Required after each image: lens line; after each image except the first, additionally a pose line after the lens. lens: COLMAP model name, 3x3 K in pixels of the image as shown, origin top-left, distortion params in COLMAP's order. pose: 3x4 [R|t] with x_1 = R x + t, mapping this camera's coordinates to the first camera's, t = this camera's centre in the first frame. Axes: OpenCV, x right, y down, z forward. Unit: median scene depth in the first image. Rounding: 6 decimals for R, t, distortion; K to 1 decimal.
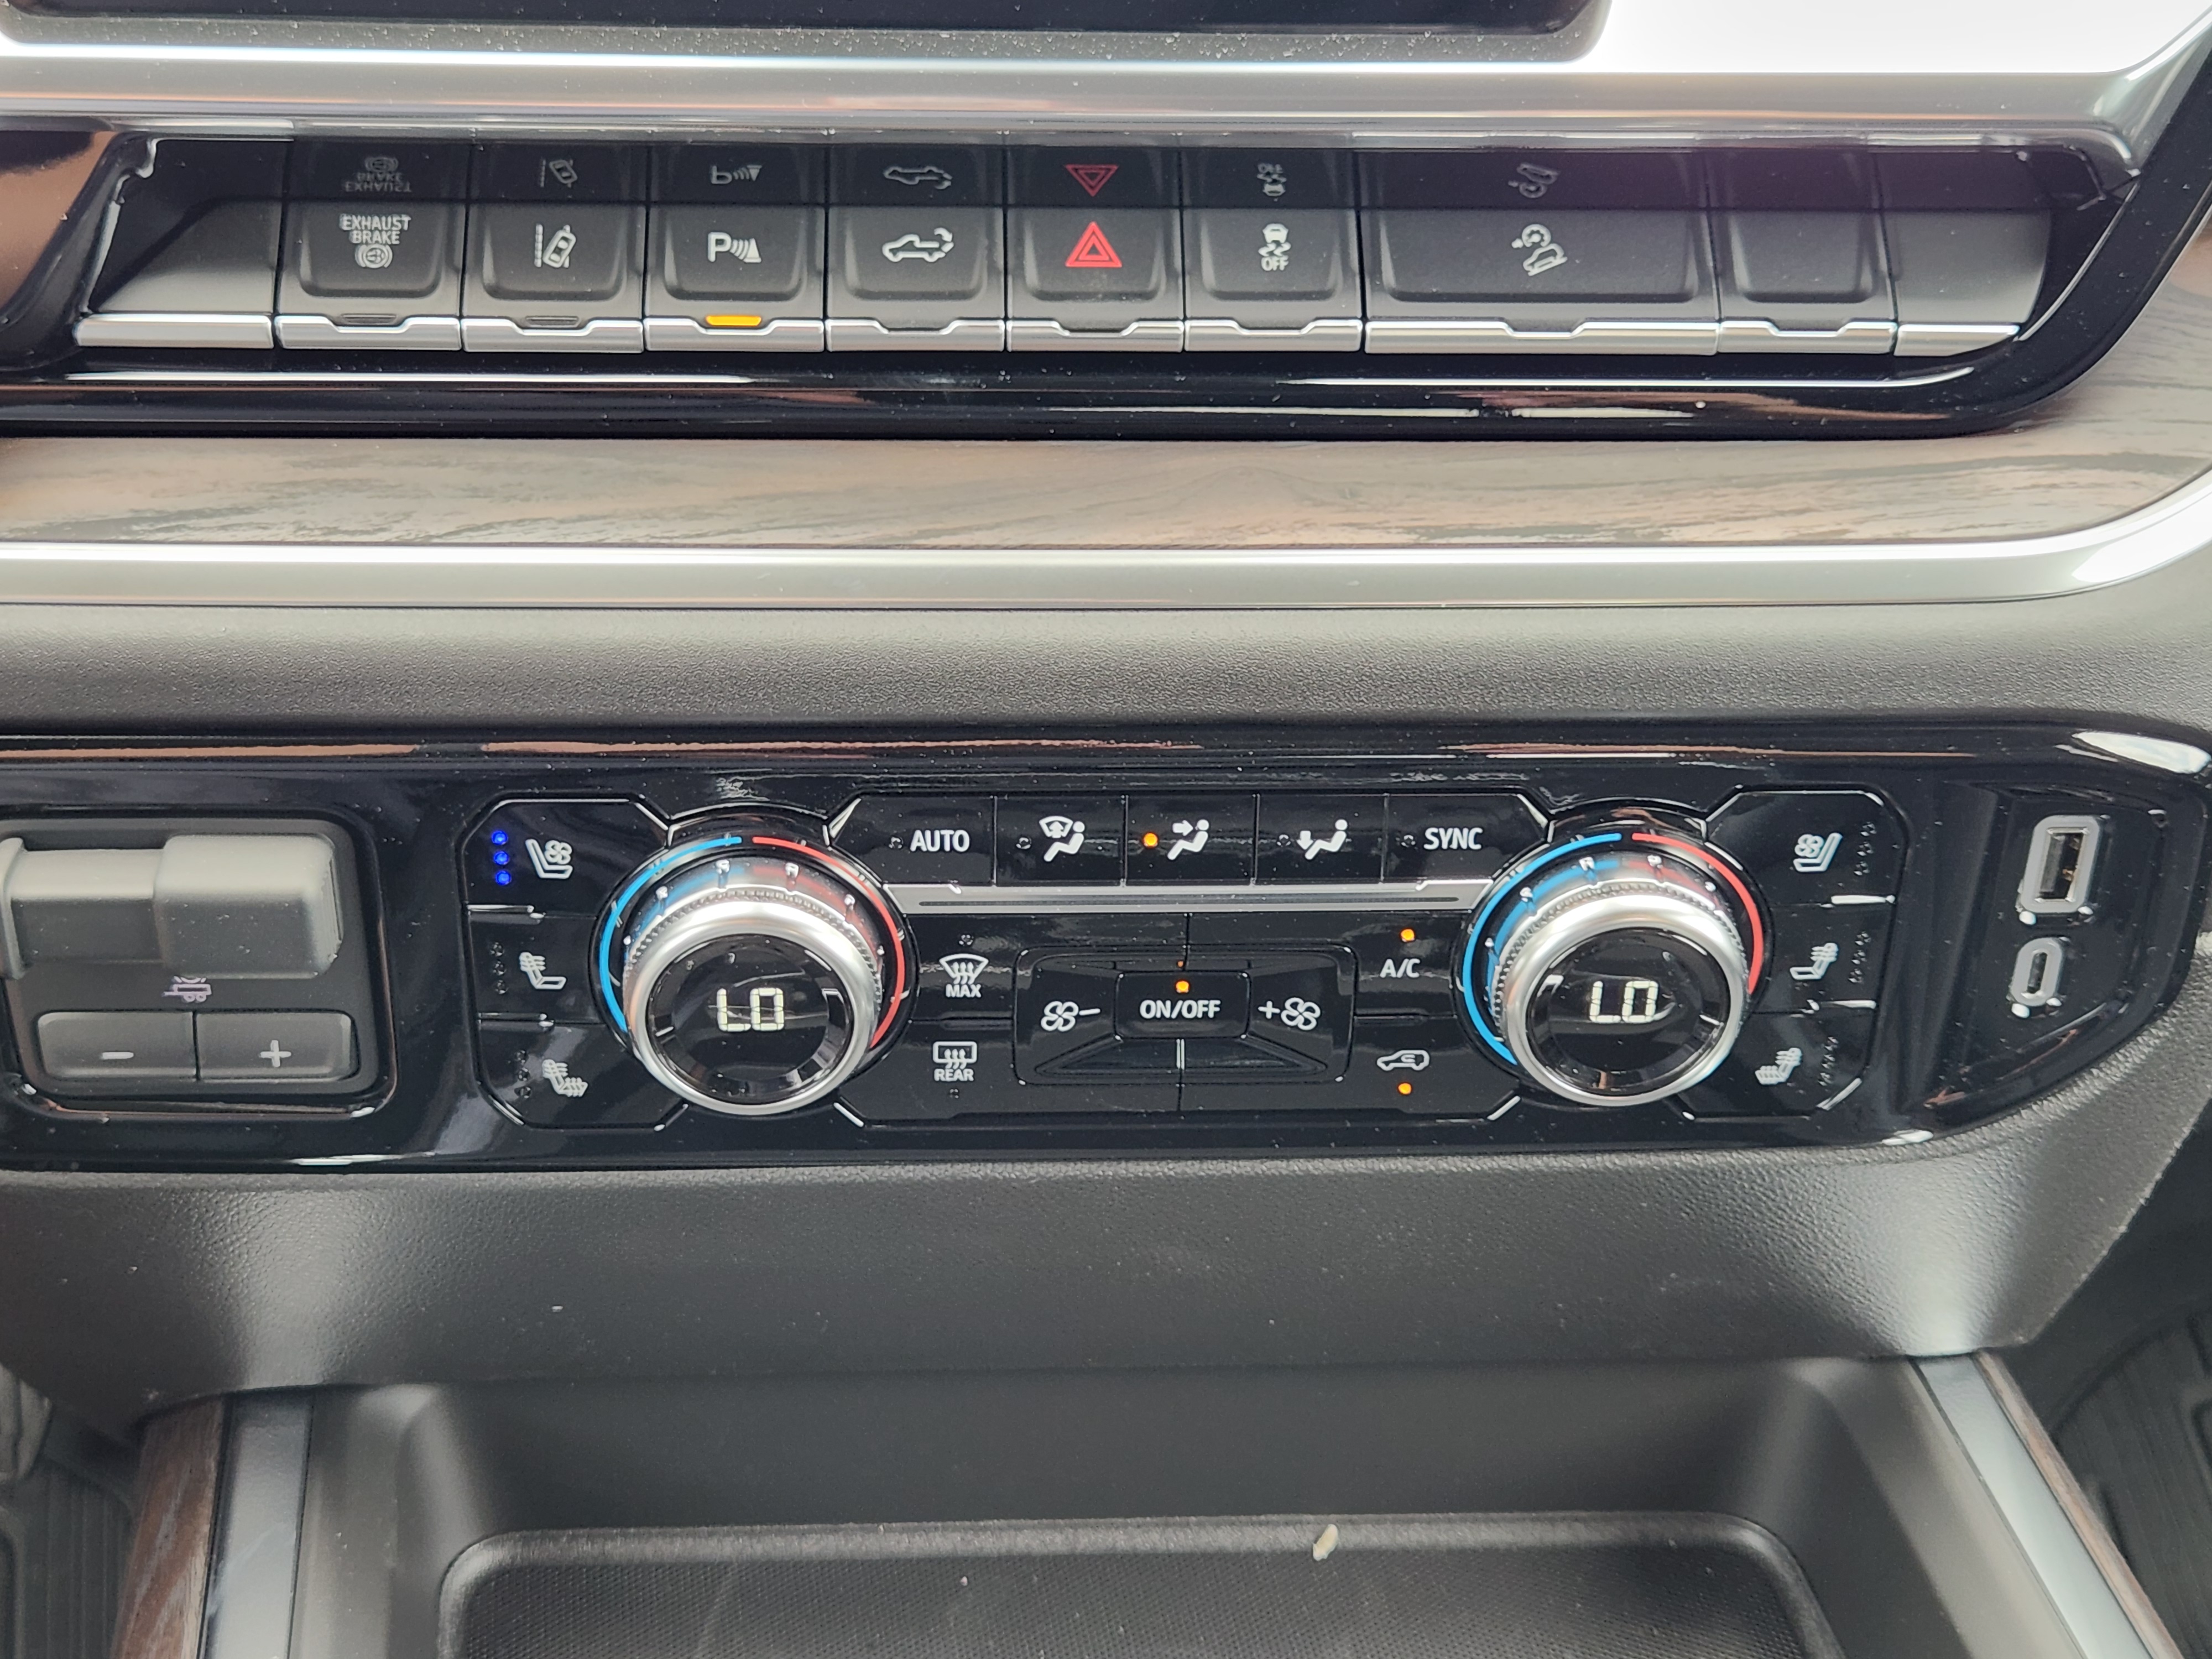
lens RADIAL K [[2995.9, 0, 1108.6], [0, 2995.9, 798.2], [0, 0, 1]] dist [0.078374, -0.022733]
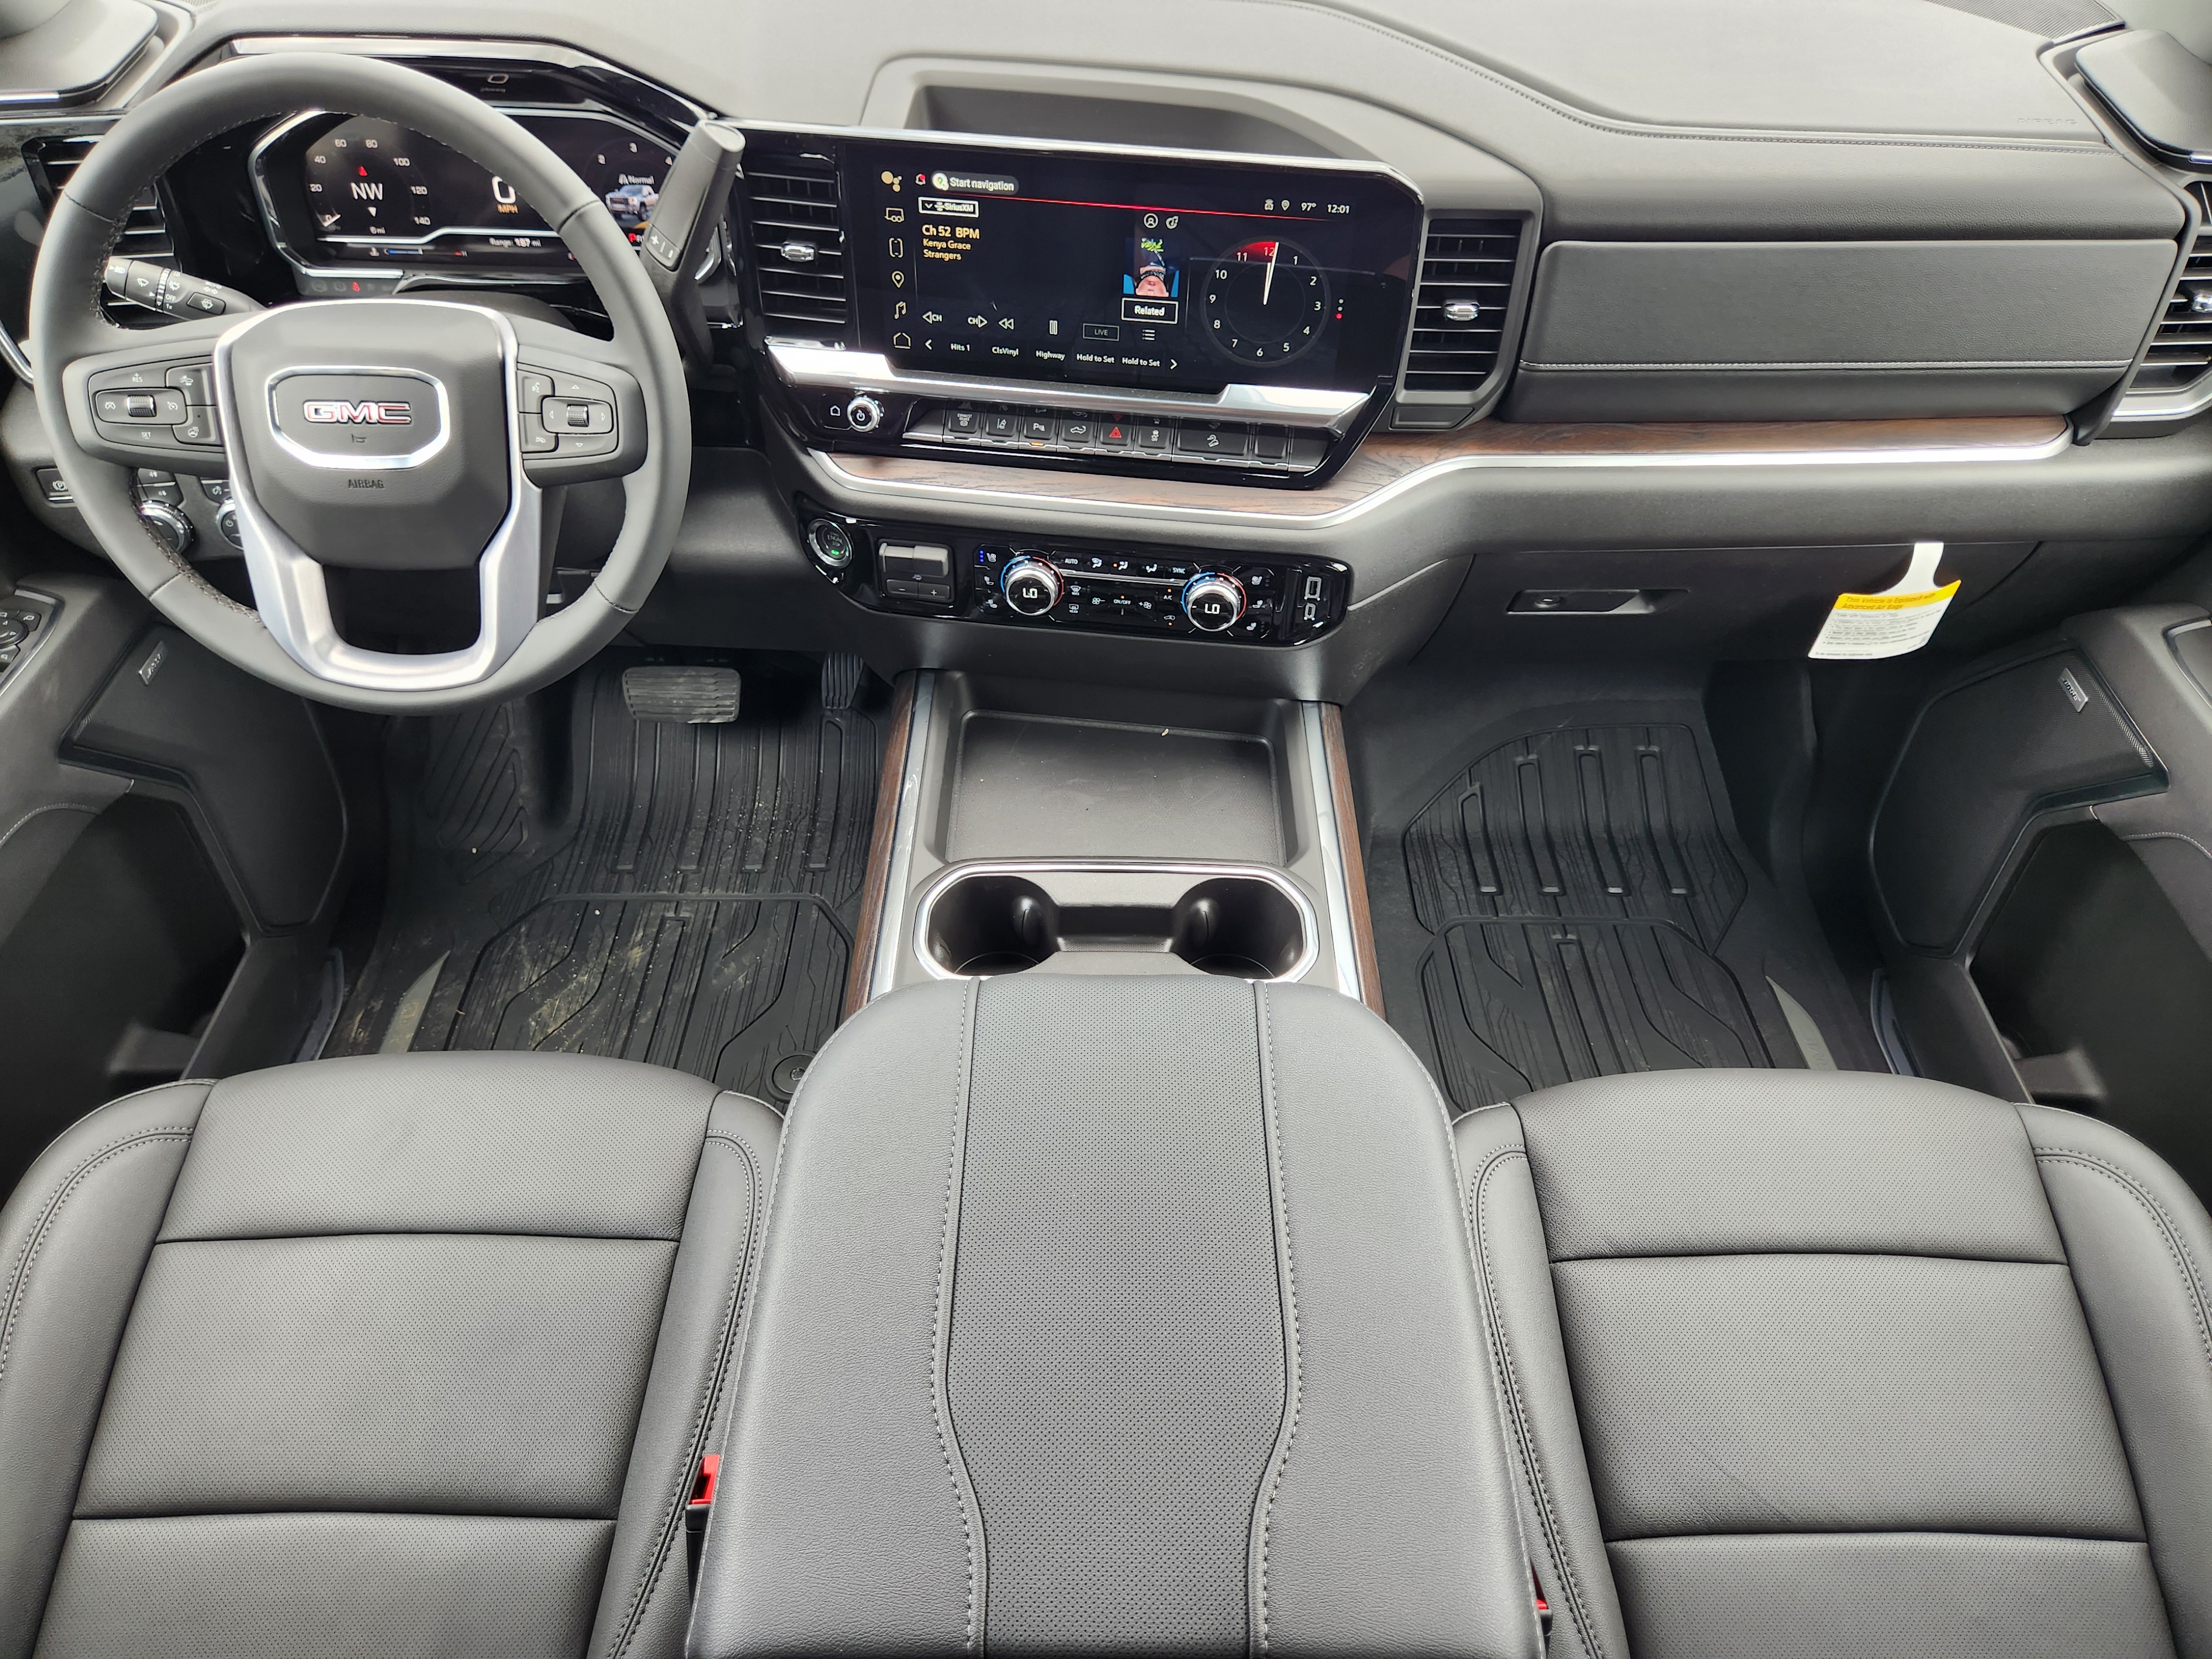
lens RADIAL K [[1535.1, 0, 1106.0], [0, 1535.1, 829.5], [0, 0, 1]] dist [0.068455, -0.001717]
pose [[0.985193, 0.114560, -0.127558, 0.352827], [-0.084236, 0.971435, 0.221851, -0.116540], [0.149330, -0.207821, 0.966701, -1.418709]]
